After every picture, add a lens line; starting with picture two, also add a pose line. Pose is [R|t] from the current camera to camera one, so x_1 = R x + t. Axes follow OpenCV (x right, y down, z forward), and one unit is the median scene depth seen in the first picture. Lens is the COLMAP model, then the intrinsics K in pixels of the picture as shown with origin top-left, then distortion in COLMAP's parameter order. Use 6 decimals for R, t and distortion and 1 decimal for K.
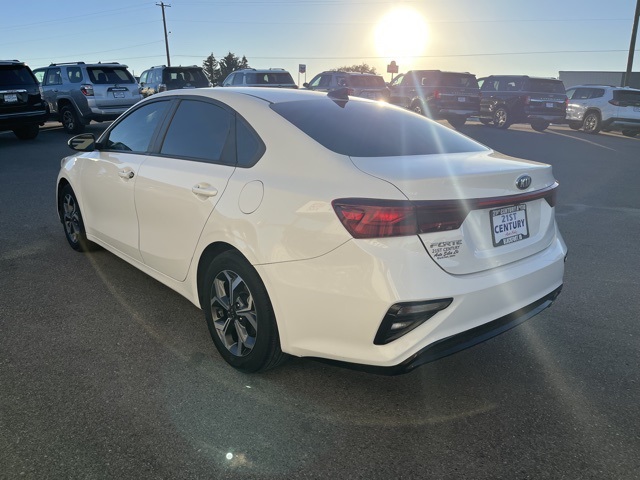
lens RADIAL K [[487.3, 0, 314.4], [0, 487.3, 240.3], [0, 0, 1]] dist [0.067603, -0.093147]
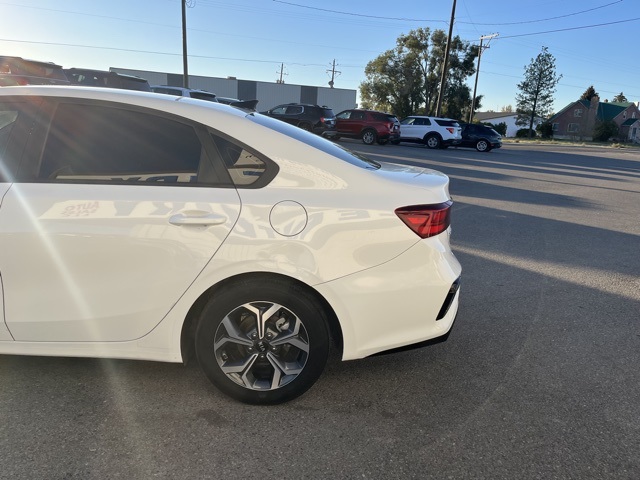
lens RADIAL K [[487.3, 0, 315.6], [0, 487.3, 242.5], [0, 0, 1]] dist [0.067603, -0.093147]
pose [[0.650845, -0.170866, 0.739733, -0.109176], [0.157786, 0.983513, 0.088349, -0.015907], [-0.742633, 0.059218, 0.667075, 0.043879]]
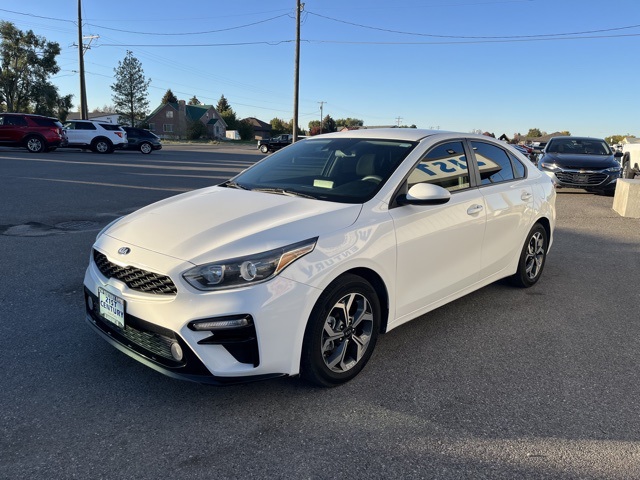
lens RADIAL K [[487.3, 0, 319.3], [0, 487.3, 241.2], [0, 0, 1]] dist [0.067603, -0.093147]
pose [[-0.100258, -0.229710, 0.968081, -0.275450], [0.229002, 0.941534, 0.247127, -0.081073], [-0.968249, 0.246469, -0.041792, 0.271776]]
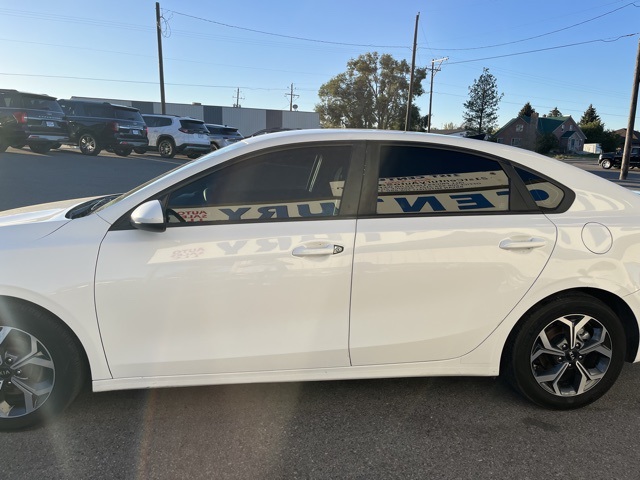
lens RADIAL K [[487.3, 0, 318.4], [0, 487.3, 232.1], [0, 0, 1]] dist [0.067603, -0.093147]
pose [[0.563879, -0.156483, 0.810897, -0.182817], [0.204145, 0.977824, 0.046737, -0.037485], [-0.800228, 0.139187, 0.583320, 0.115083]]
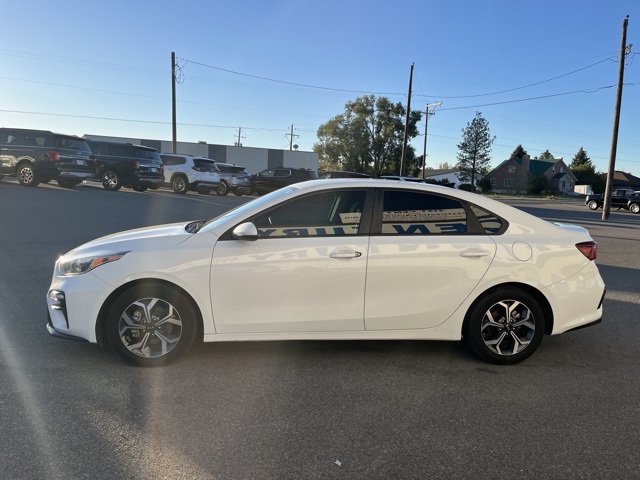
lens RADIAL K [[487.3, 0, 315.7], [0, 487.3, 234.8], [0, 0, 1]] dist [0.067603, -0.093147]
pose [[0.563059, -0.092352, 0.821240, -0.258929], [0.191040, 0.981366, -0.020623, -0.033123], [-0.804033, 0.168502, 0.570209, 0.080128]]
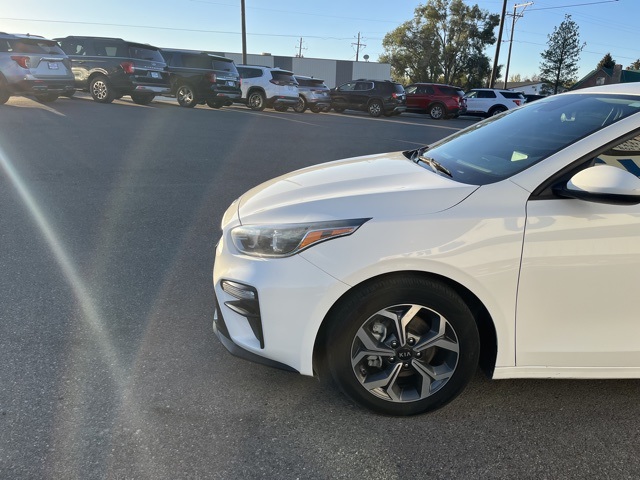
lens RADIAL K [[487.3, 0, 323.7], [0, 487.3, 234.2], [0, 0, 1]] dist [0.067603, -0.093147]
pose [[0.639822, -0.213086, 0.738391, -0.223077], [0.184205, 0.975307, 0.121840, -0.058006], [-0.746121, 0.058059, 0.663275, 0.198175]]
